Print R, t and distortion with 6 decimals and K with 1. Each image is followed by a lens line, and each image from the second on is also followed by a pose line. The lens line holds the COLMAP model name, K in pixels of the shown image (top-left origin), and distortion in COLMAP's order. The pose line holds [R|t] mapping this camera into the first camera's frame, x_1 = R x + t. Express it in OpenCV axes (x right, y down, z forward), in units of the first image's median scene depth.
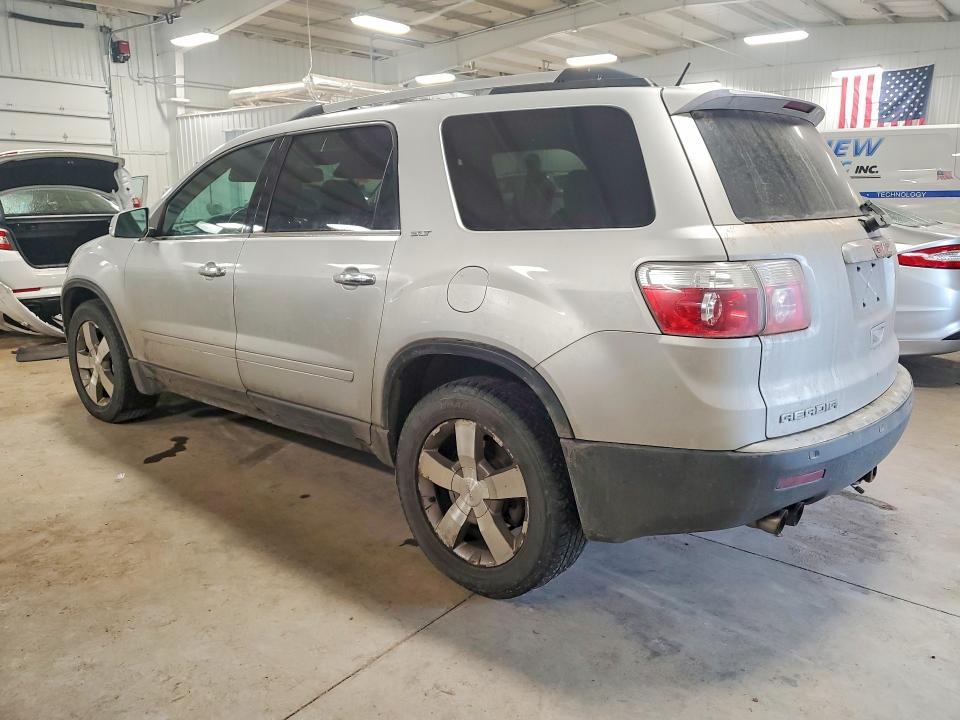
lens RADIAL K [[776.5, 0, 480.0], [0, 776.5, 360.0], [0, 0, 1]] dist [0.007353, 0.005251]
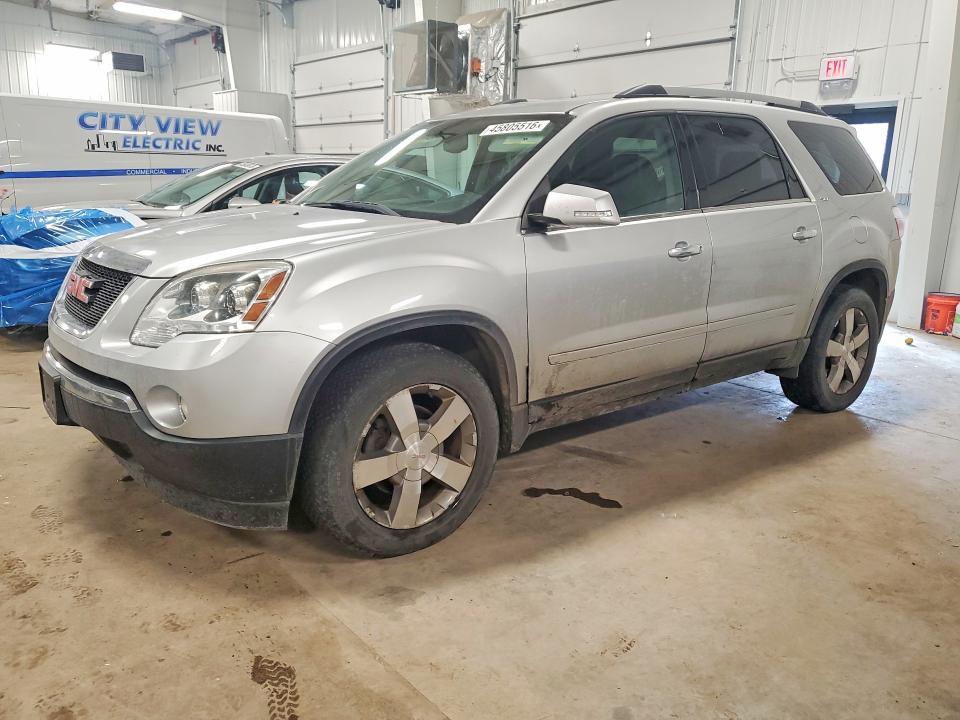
lens RADIAL K [[776.5, 0, 480.0], [0, 776.5, 360.0], [0, 0, 1]] dist [0.007353, 0.005251]
pose [[0.162496, -0.220091, 0.961850, -1.121608], [0.189063, 0.963689, 0.188571, -0.179494], [-0.968427, 0.151208, 0.198207, 0.904097]]
